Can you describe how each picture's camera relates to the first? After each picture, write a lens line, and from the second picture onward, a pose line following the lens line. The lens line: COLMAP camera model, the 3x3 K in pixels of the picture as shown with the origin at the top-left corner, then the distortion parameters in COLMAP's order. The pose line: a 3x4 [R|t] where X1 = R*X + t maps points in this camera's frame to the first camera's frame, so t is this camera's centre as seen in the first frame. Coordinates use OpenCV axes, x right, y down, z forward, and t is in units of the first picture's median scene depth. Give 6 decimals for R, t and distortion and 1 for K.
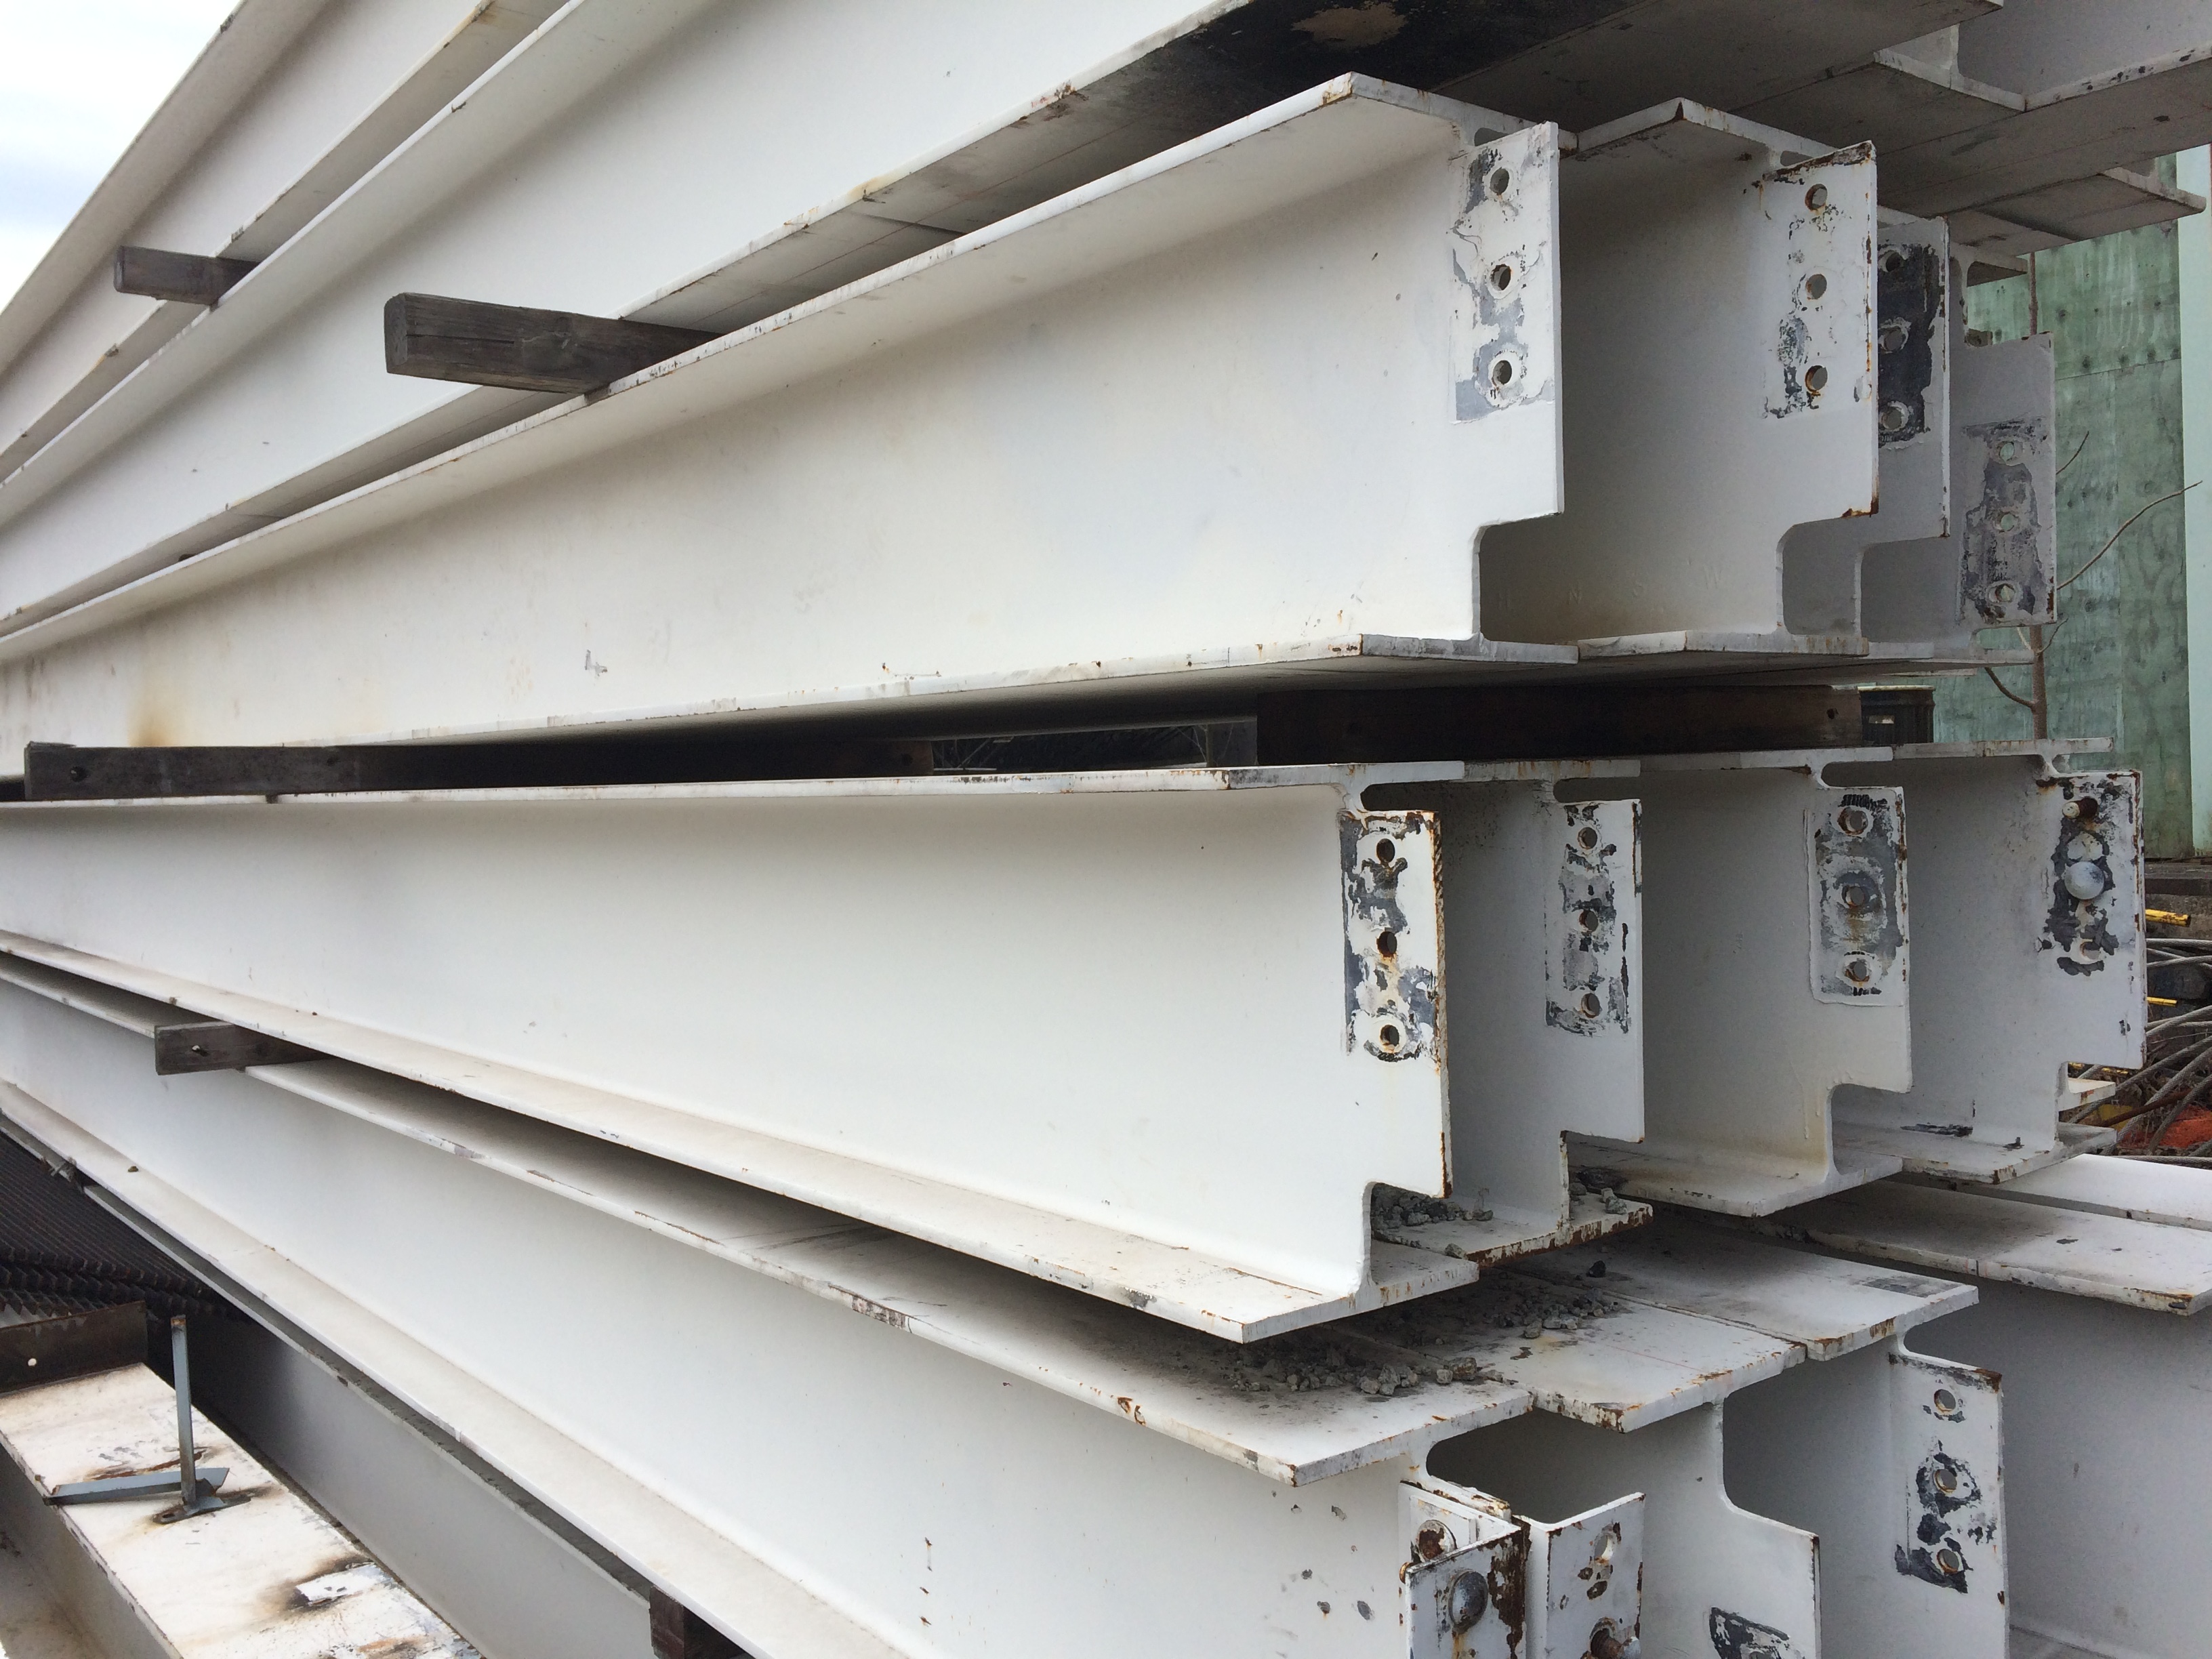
lens RADIAL K [[1915.7, 0, 1110.2], [0, 1915.7, 845.8], [0, 0, 1]] dist [0.117560, -0.141126]
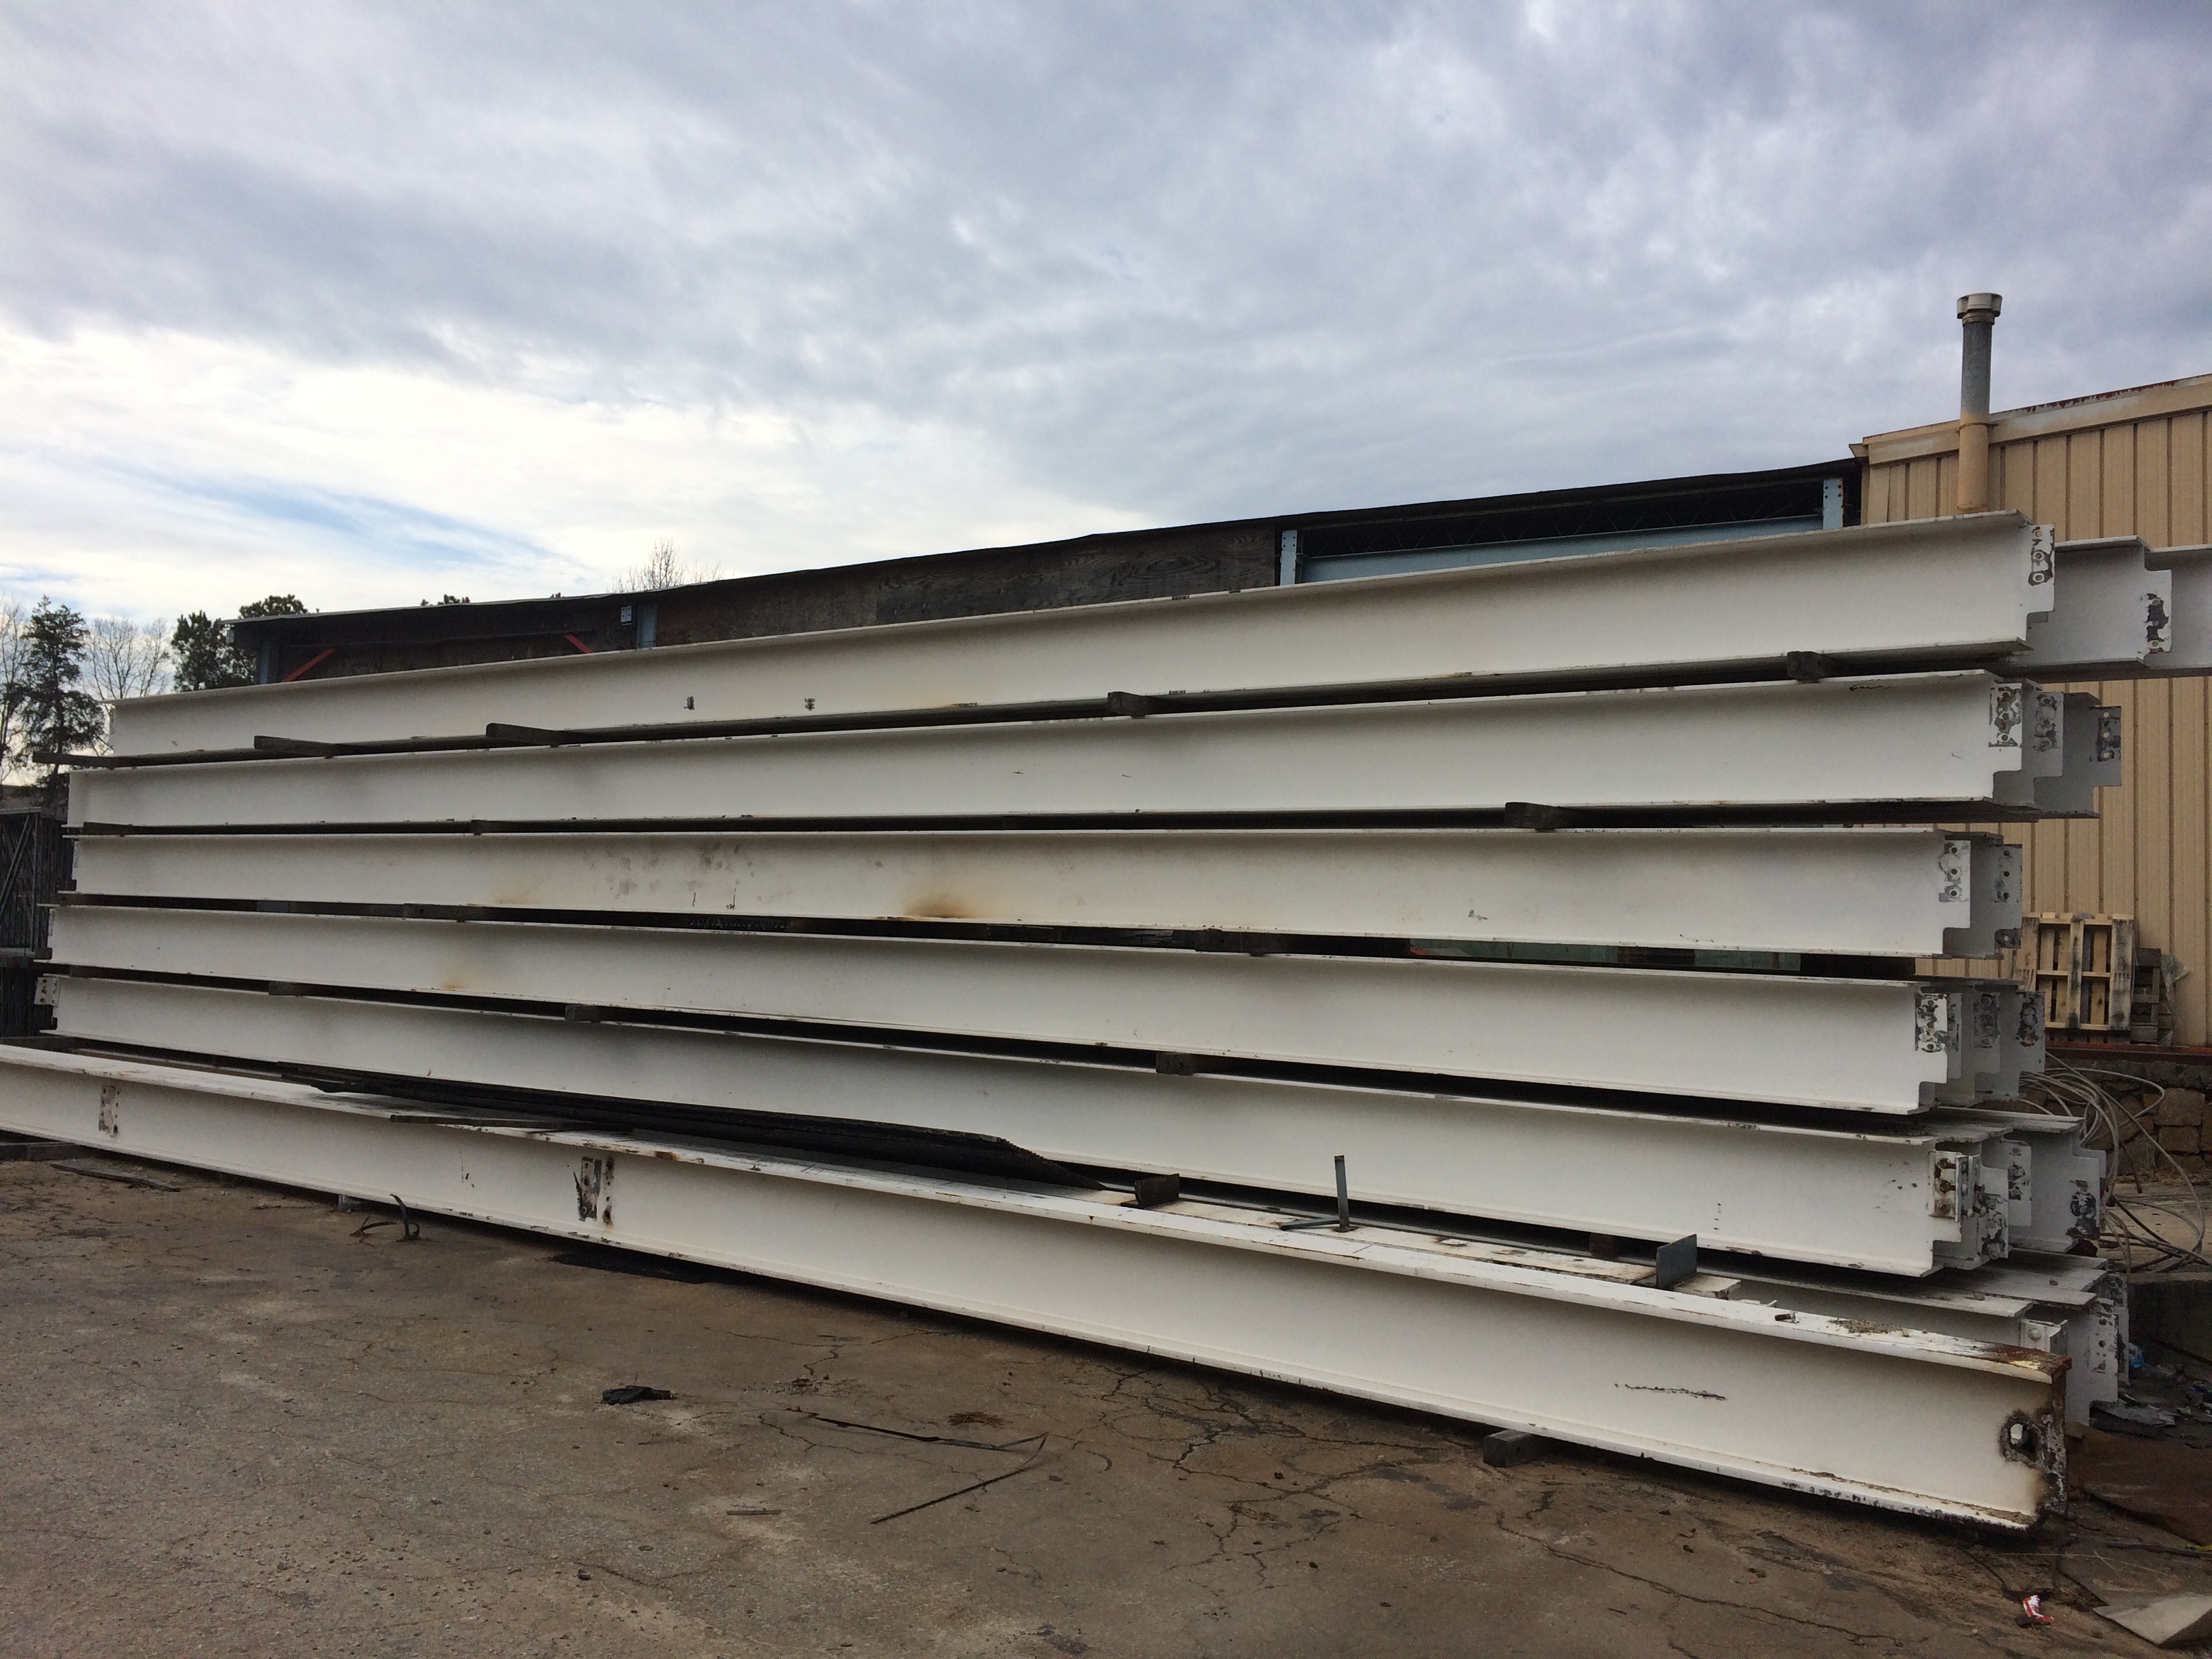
lens RADIAL K [[1887.1, 0, 1147.0], [0, 1887.1, 849.0], [0, 0, 1]] dist [0.074440, 0.000542]
pose [[0.964329, 0.067871, 0.255859, -2.384613], [-0.048457, 0.995500, -0.081440, 0.083190], [-0.260234, 0.066136, 0.963278, -2.399875]]
